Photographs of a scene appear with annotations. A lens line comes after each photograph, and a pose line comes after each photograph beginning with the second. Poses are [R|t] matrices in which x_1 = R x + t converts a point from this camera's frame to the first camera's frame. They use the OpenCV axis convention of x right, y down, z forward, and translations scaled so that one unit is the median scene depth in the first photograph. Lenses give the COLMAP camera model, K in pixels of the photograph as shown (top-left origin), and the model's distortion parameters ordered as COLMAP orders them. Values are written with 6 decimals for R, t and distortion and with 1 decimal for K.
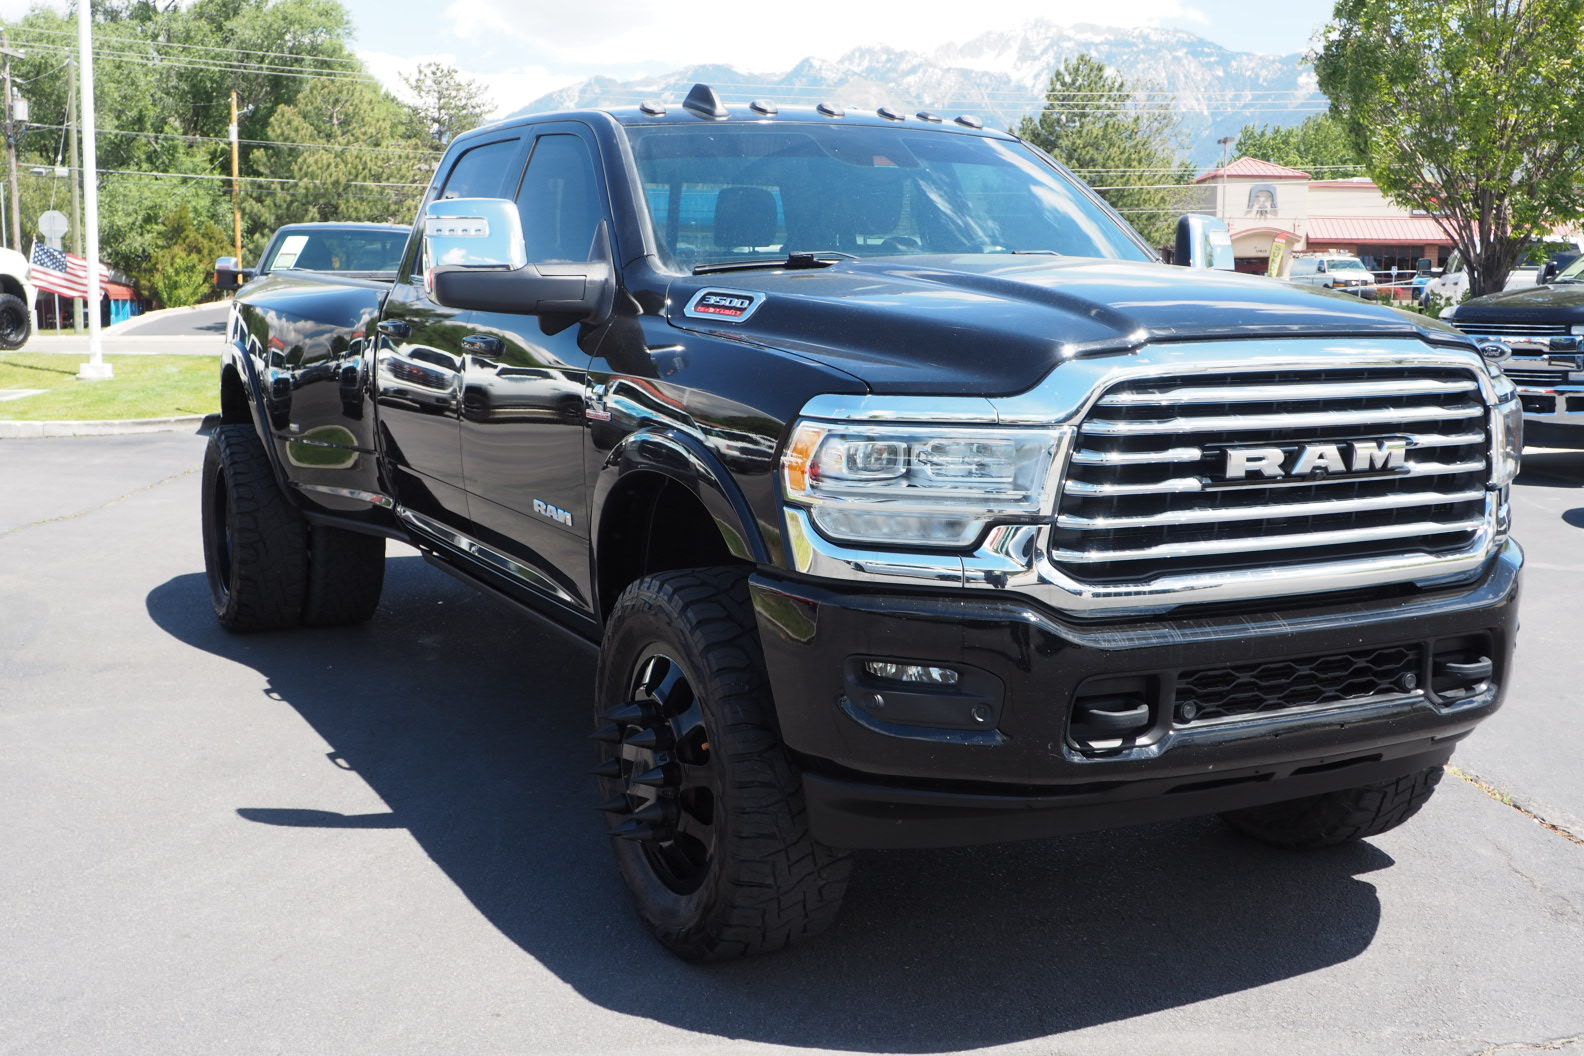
lens RADIAL K [[1765.2, 0, 786.4], [0, 1765.2, 535.1], [0, 0, 1]] dist [-0.008850, 0.000000]
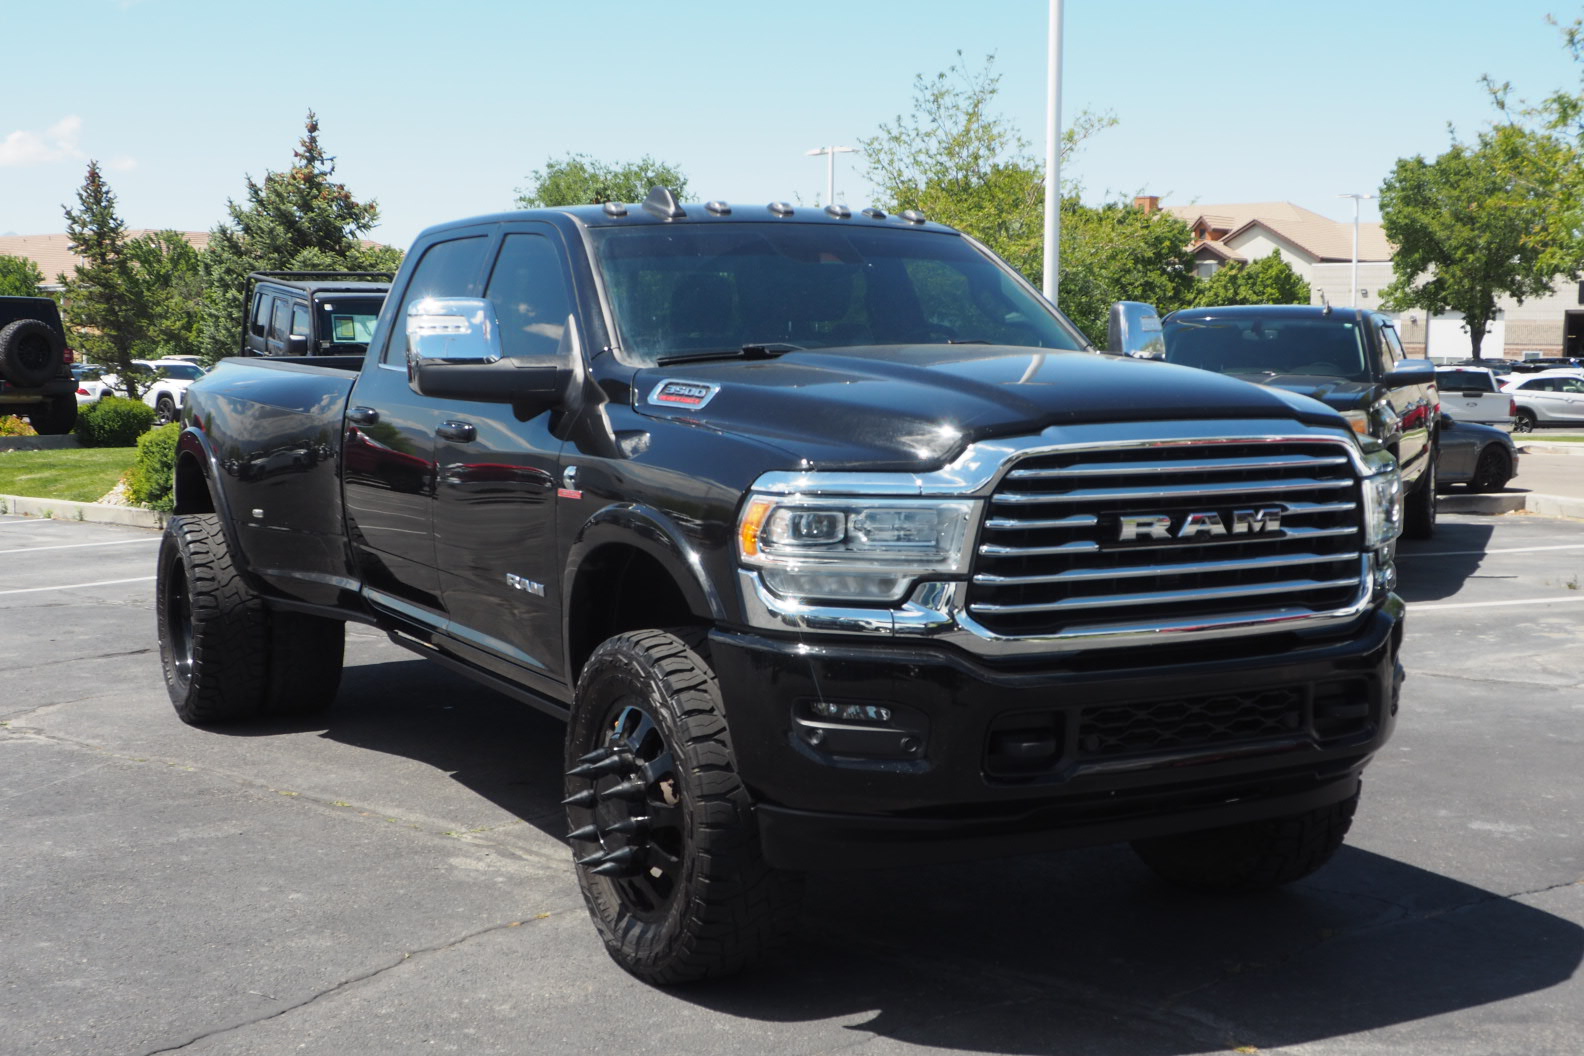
lens RADIAL K [[2030.0, 0, 790.4], [0, 2030.0, 526.2], [0, 0, 1]] dist [0.008091, 0.000000]
pose [[0.999738, -0.008811, 0.021144, 0.004237], [0.010016, 0.998290, -0.057593, 0.031565], [-0.020601, 0.057789, 0.998116, -0.317866]]
